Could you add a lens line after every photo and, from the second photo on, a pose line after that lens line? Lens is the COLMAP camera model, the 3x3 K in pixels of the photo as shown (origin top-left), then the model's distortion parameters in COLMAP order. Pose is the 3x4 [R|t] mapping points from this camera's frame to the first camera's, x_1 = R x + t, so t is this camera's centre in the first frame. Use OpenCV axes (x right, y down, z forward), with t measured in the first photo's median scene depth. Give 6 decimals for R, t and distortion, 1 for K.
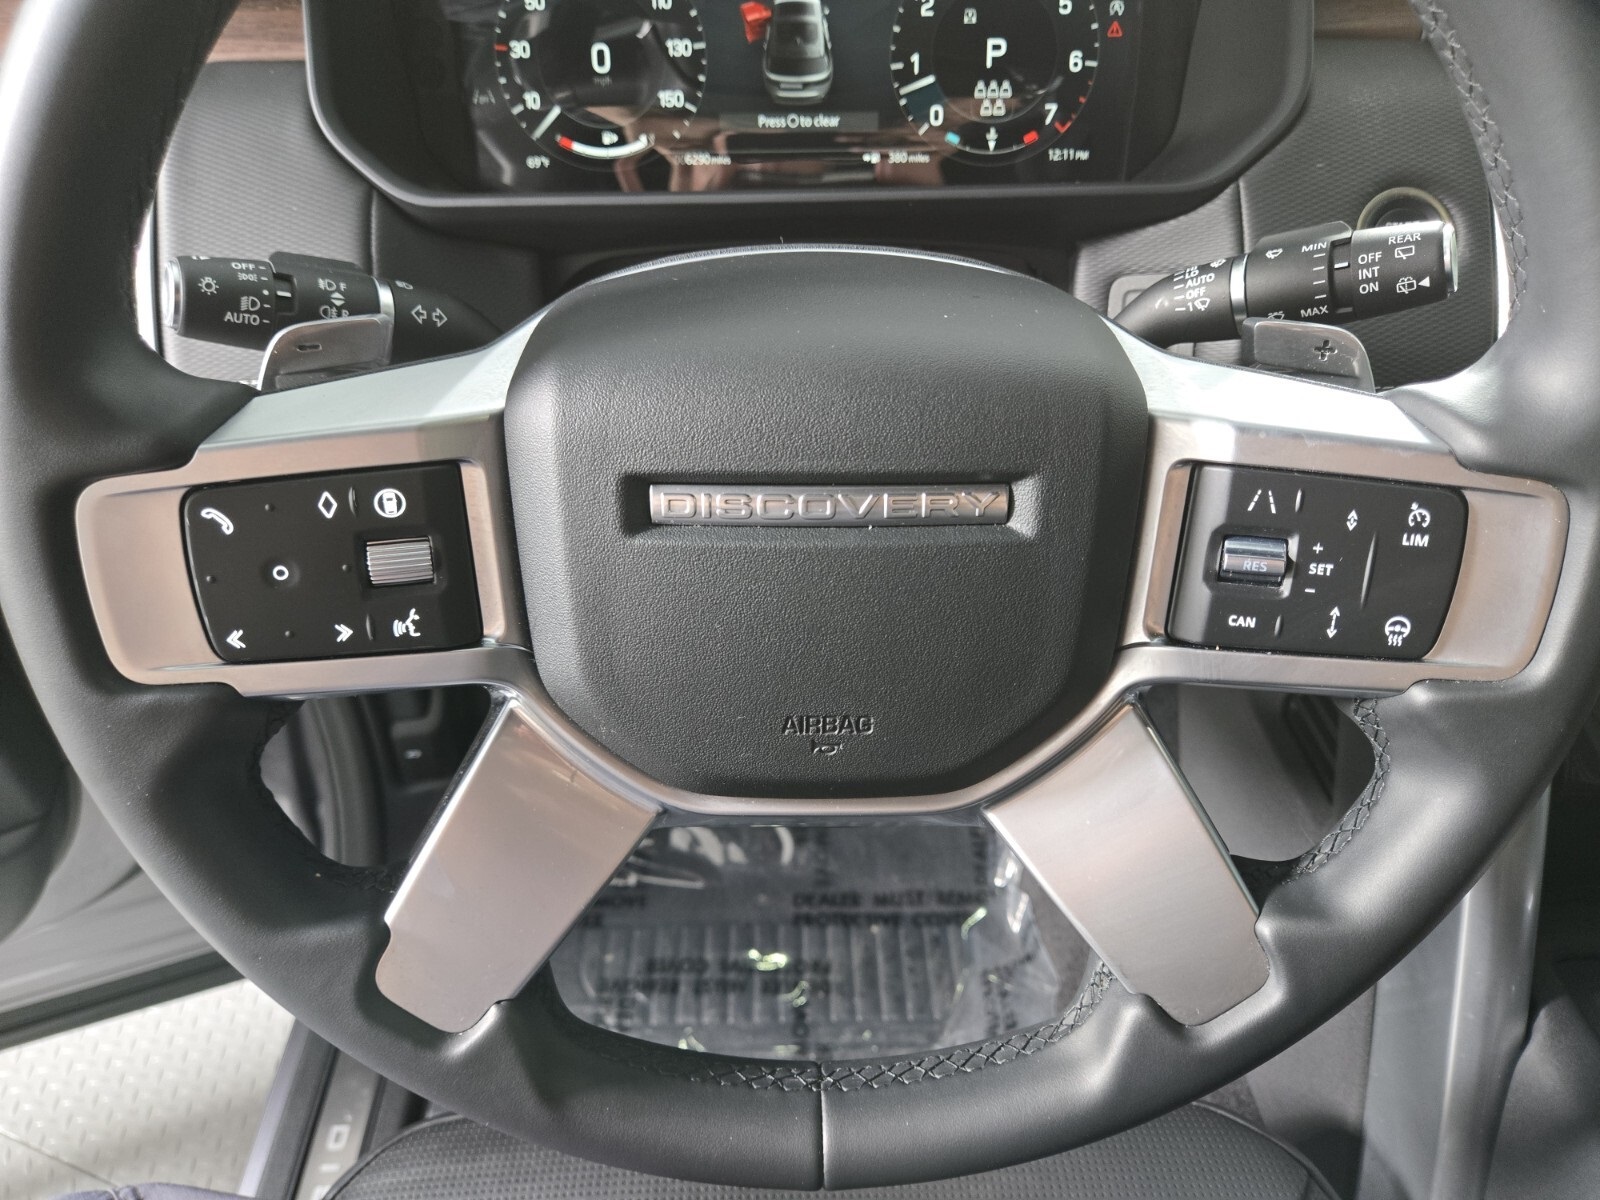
lens RADIAL K [[1131.6, 0, 790.2], [0, 1131.6, 596.2], [0, 0, 1]] dist [0.040178, -0.056748]
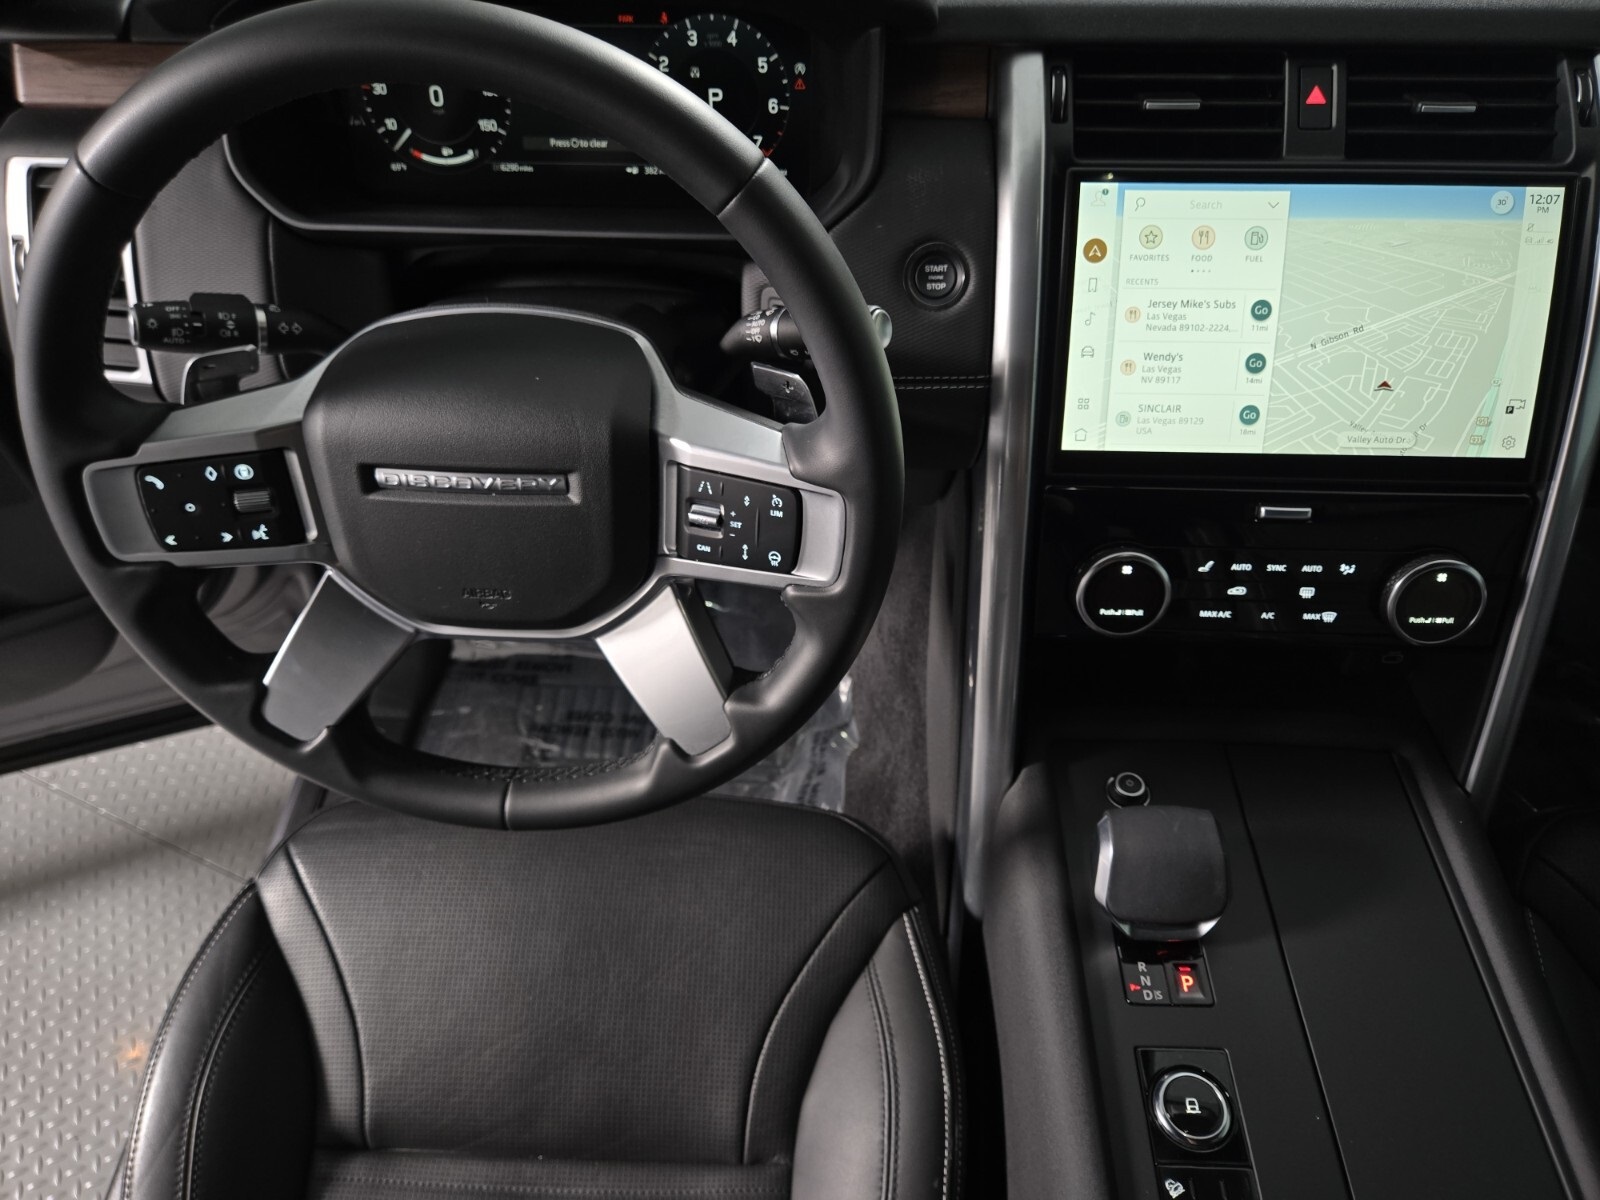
lens RADIAL K [[1107.6, 0, 796.3], [0, 1107.6, 593.7], [0, 0, 1]] dist [0.030375, -0.045279]
pose [[0.998363, 0.040948, -0.039930, 0.606044], [-0.032348, 0.980025, 0.196227, -0.257635], [0.047167, -0.194614, 0.979745, -0.759269]]
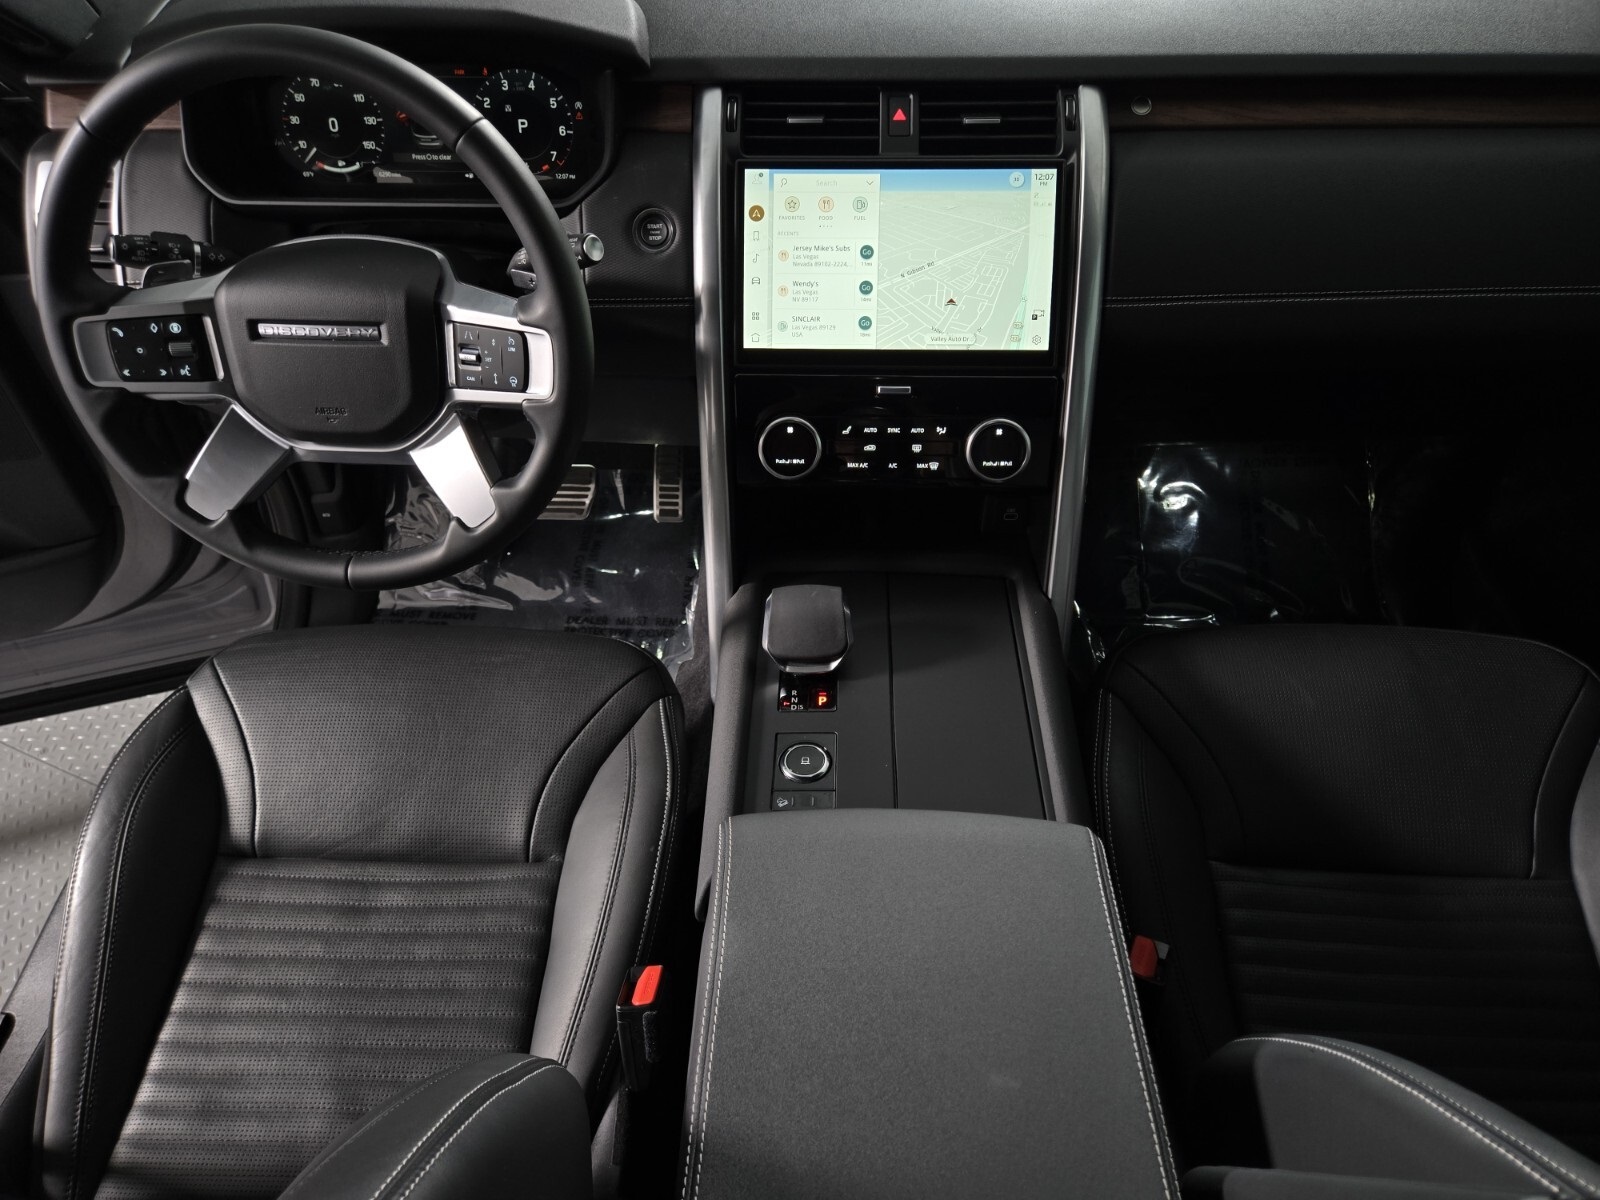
lens RADIAL K [[1080.1, 0, 798.2], [0, 1080.1, 608.5], [0, 0, 1]] dist [0.039030, -0.056812]
pose [[0.998800, 0.035065, -0.034197, 1.304233], [-0.031247, 0.993831, 0.106410, 0.275348], [0.037718, -0.105214, 0.993734, -1.718191]]
